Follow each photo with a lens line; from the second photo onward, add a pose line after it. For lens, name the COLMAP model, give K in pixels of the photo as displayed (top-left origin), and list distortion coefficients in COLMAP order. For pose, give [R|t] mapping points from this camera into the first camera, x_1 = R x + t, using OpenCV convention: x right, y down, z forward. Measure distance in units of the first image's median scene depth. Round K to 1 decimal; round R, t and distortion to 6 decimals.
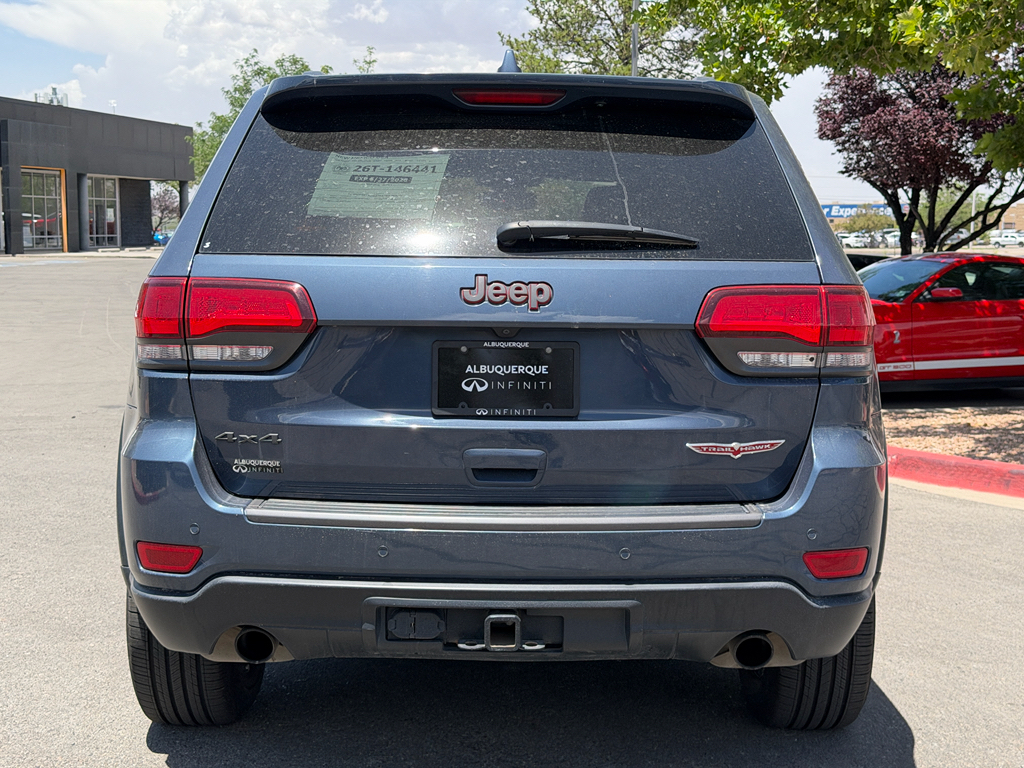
lens RADIAL K [[1445.8, 0, 512.0], [0, 1445.8, 384.0], [0, 0, 1]] dist [0.032590, 0.028471]
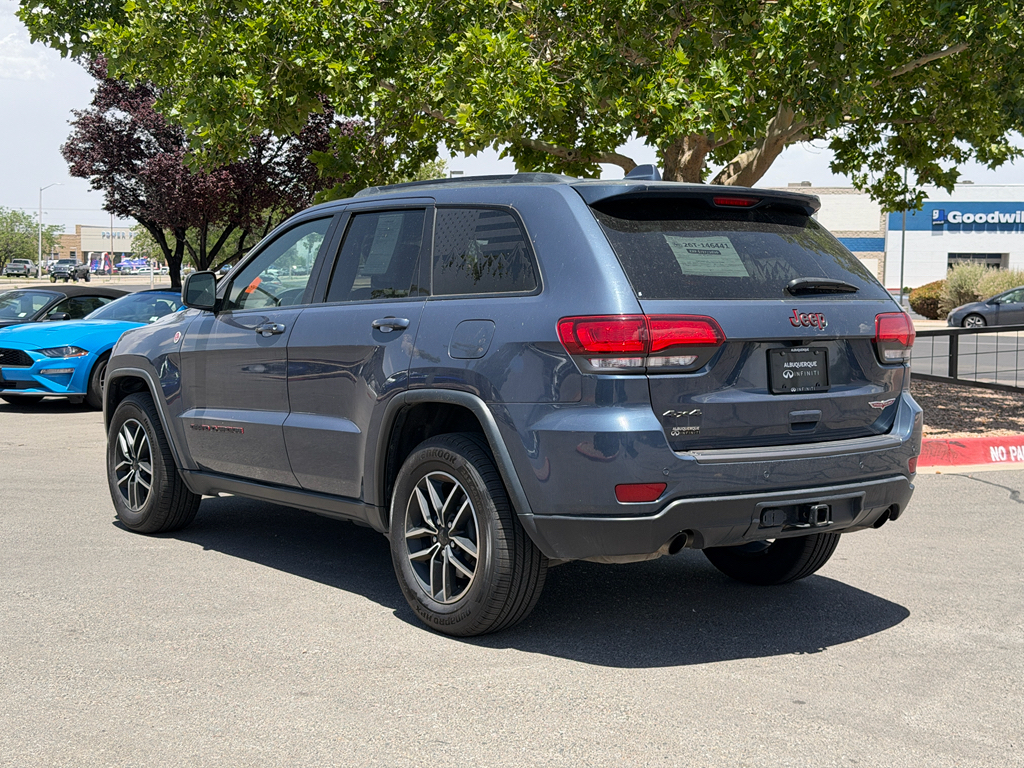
lens RADIAL K [[1387.1, 0, 509.4], [0, 1387.1, 401.6], [0, 0, 1]] dist [0.192857, -0.044034]
pose [[0.810430, -0.052480, 0.583480, -1.235612], [0.055690, 0.998371, 0.012446, -0.005838], [-0.583182, 0.022407, 0.812032, -0.144447]]
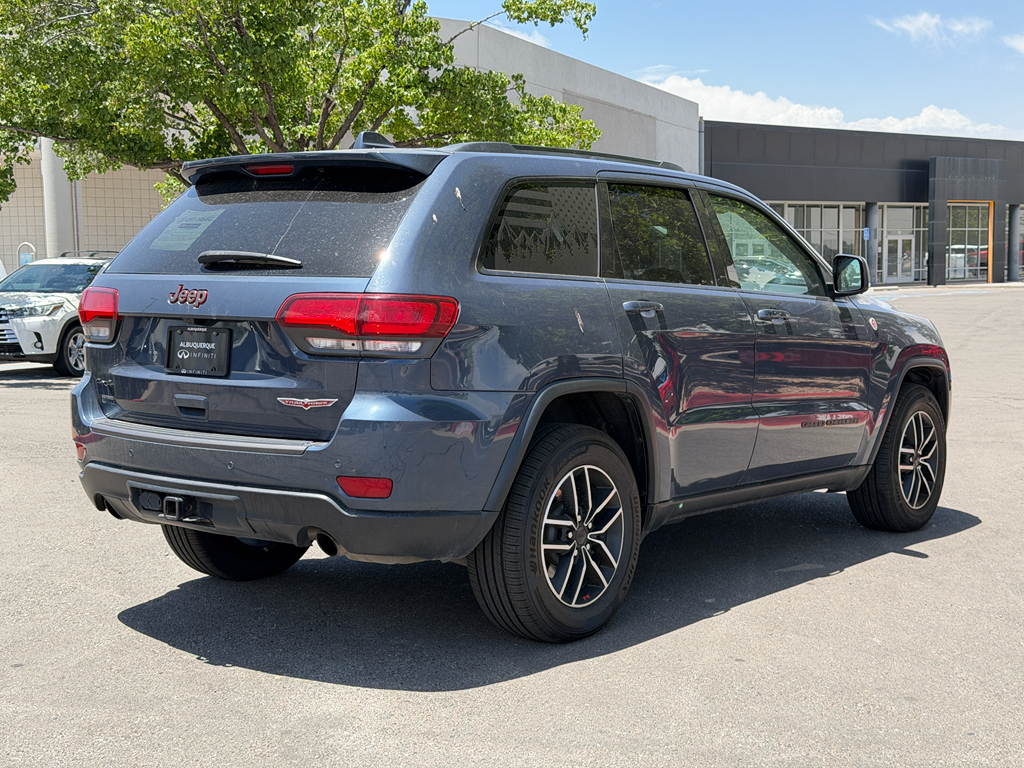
lens RADIAL K [[1387.1, 0, 509.4], [0, 1387.1, 401.6], [0, 0, 1]] dist [0.192857, -0.044034]
pose [[0.782807, 0.048575, -0.620366, 1.199943], [-0.053384, 0.998515, 0.010821, 0.016572], [0.619971, 0.024647, 0.784238, 0.009448]]
